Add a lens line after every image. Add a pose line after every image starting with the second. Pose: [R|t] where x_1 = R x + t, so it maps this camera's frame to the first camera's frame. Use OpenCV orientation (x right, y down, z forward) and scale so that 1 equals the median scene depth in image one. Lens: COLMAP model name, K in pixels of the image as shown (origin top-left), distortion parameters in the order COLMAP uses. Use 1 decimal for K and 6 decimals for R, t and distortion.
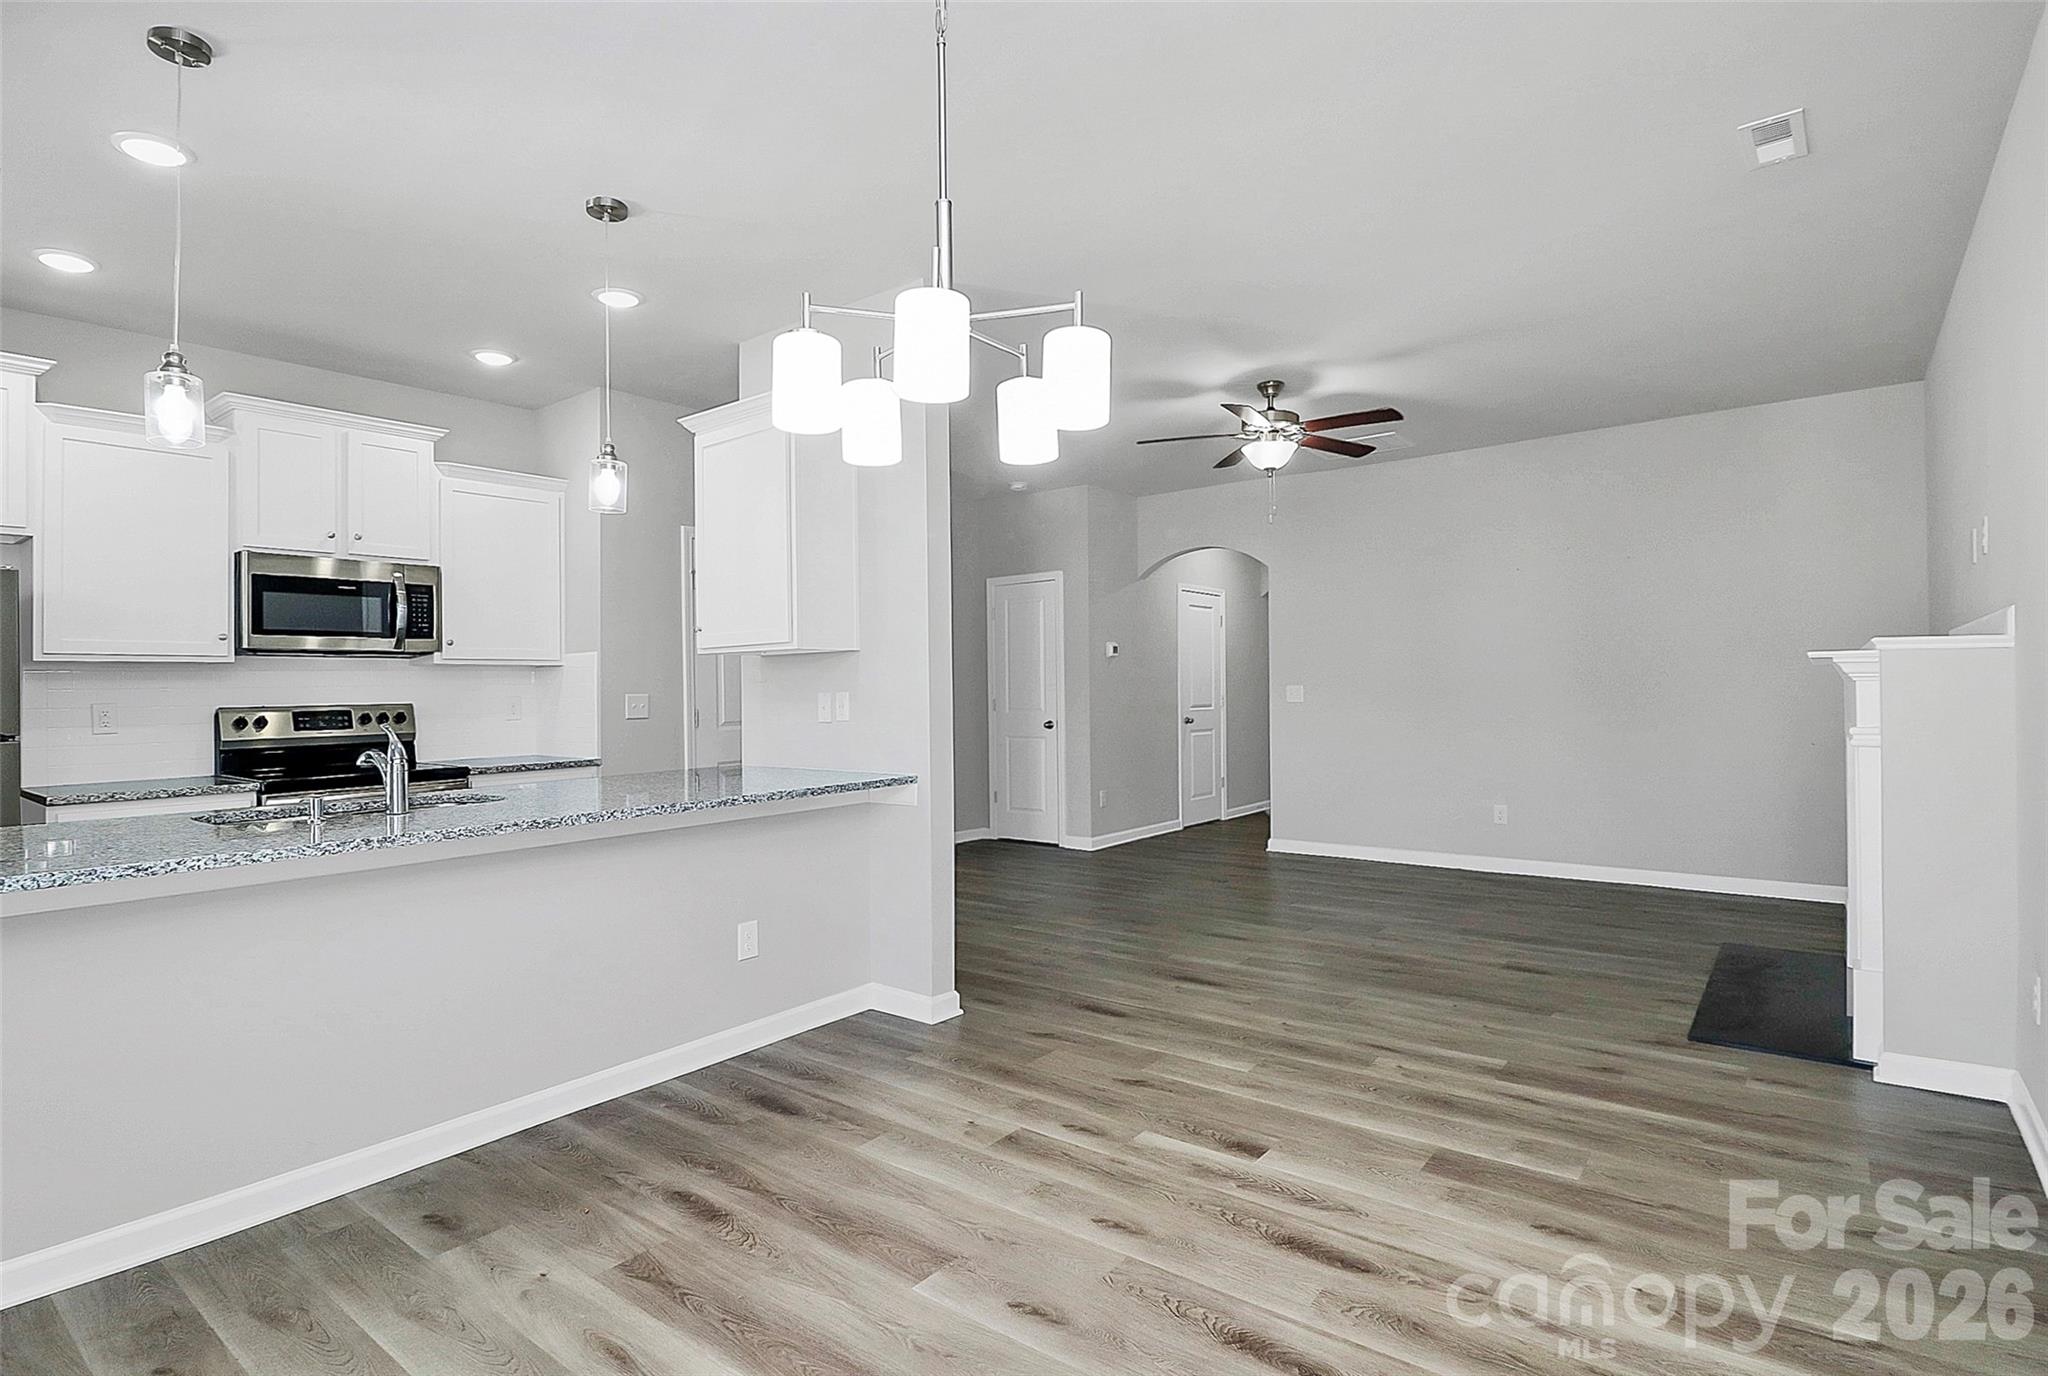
lens RADIAL K [[1020.0, 0, 1029.5], [0, 1020.0, 694.8], [0, 0, 1]] dist [-0.000535, -0.000521]
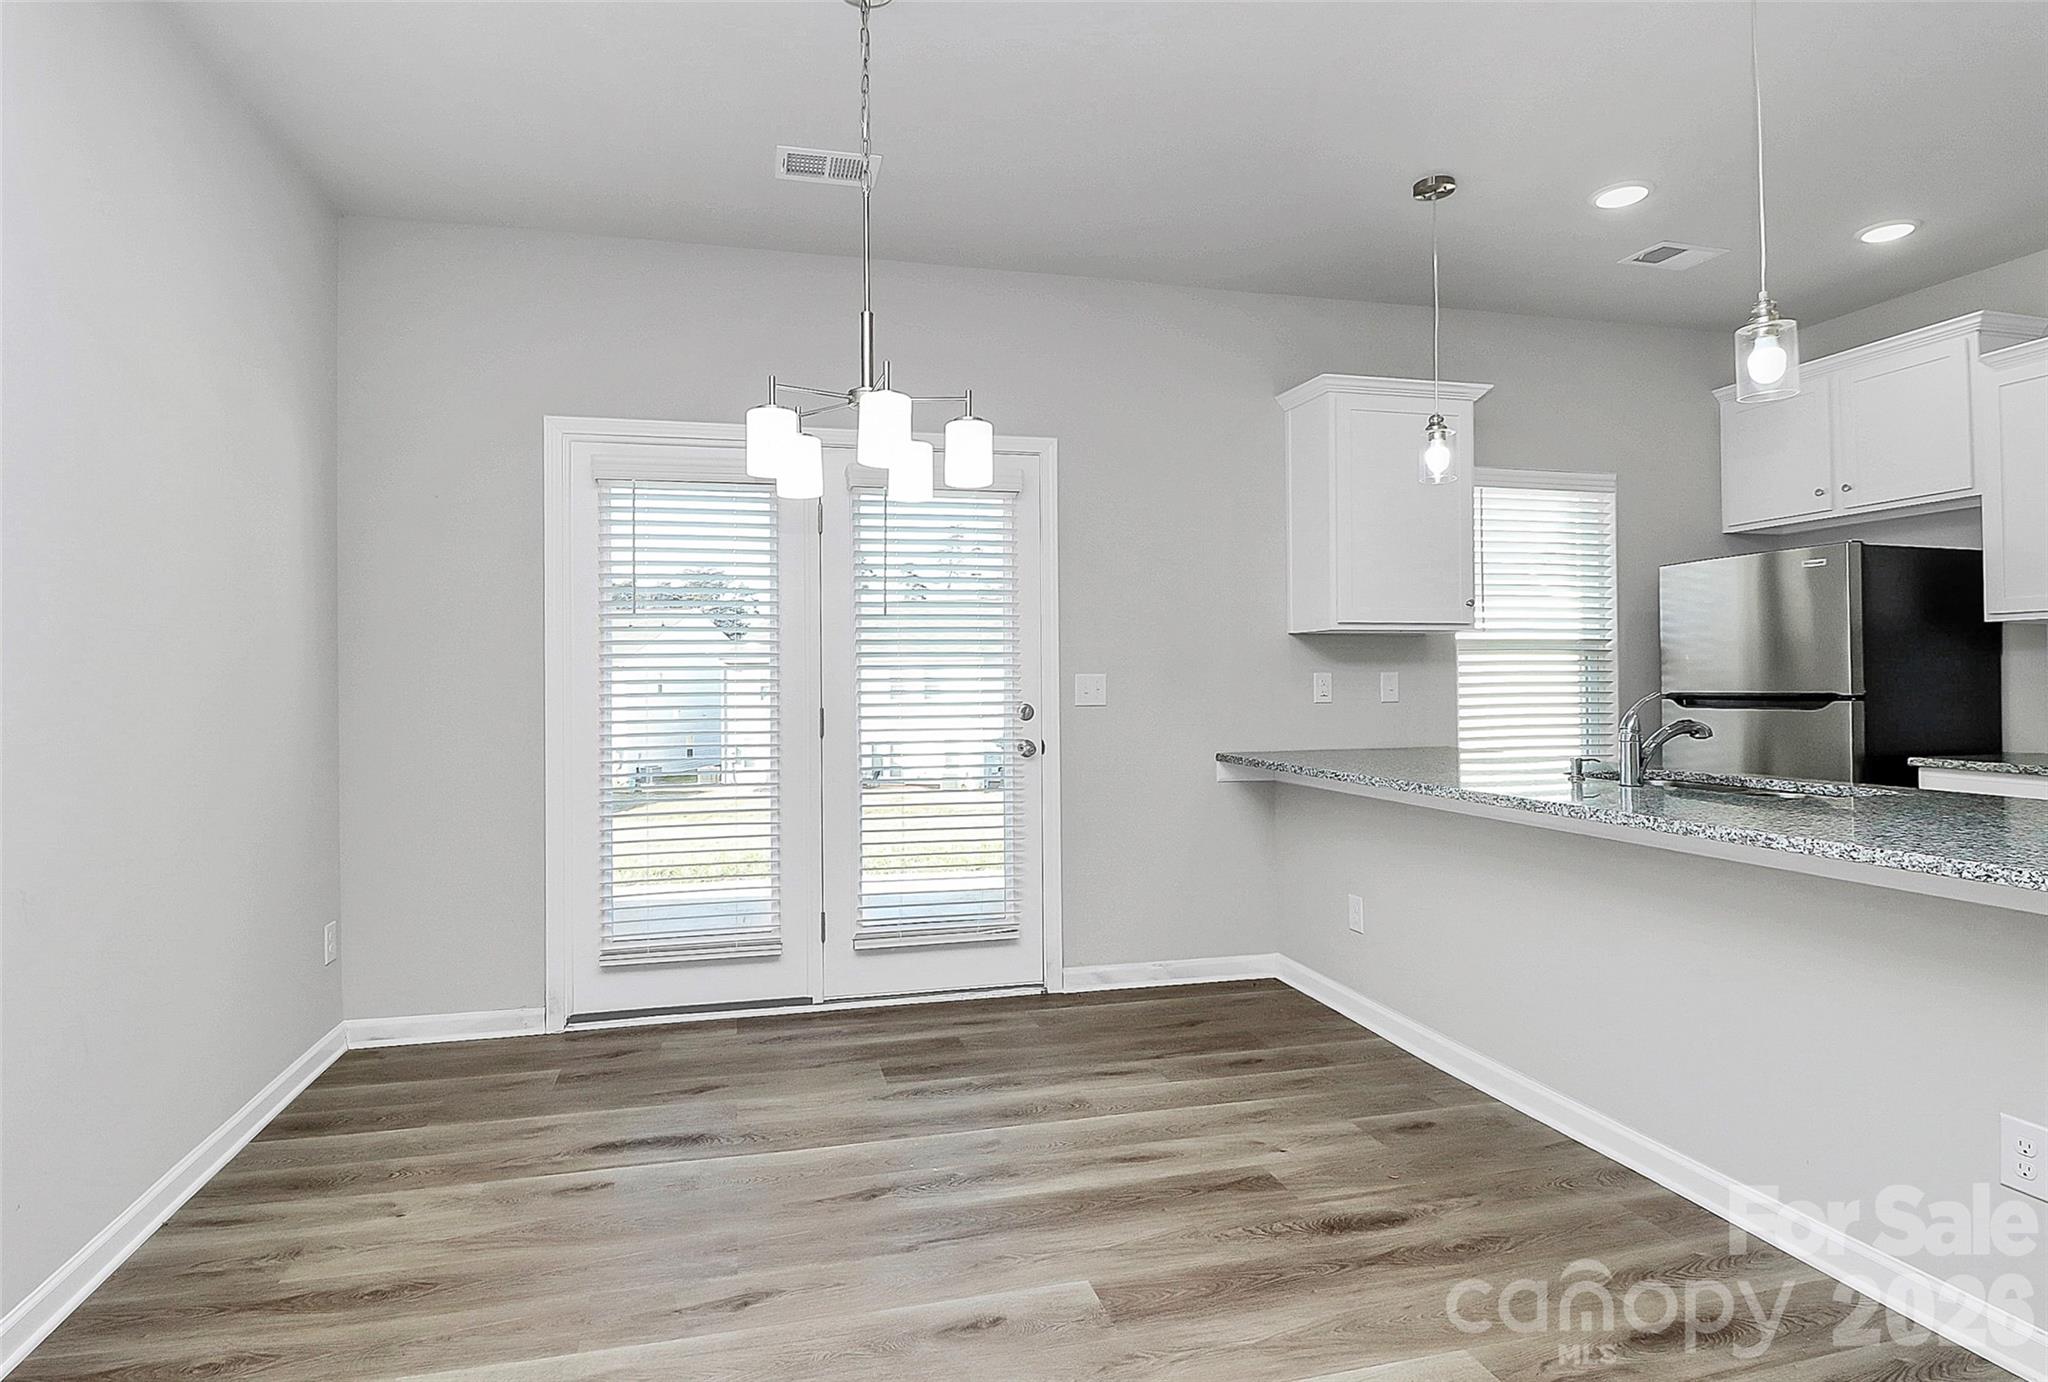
lens RADIAL K [[1020.0, 0, 1009.1], [0, 1020.0, 682.7], [0, 0, 1]] dist [-0.000535, -0.000521]
pose [[-0.608837, 0.011408, -0.793213, 0.587763], [0.010248, 0.999926, 0.006514, 0.006224], [0.793229, -0.004163, -0.608909, 1.303080]]
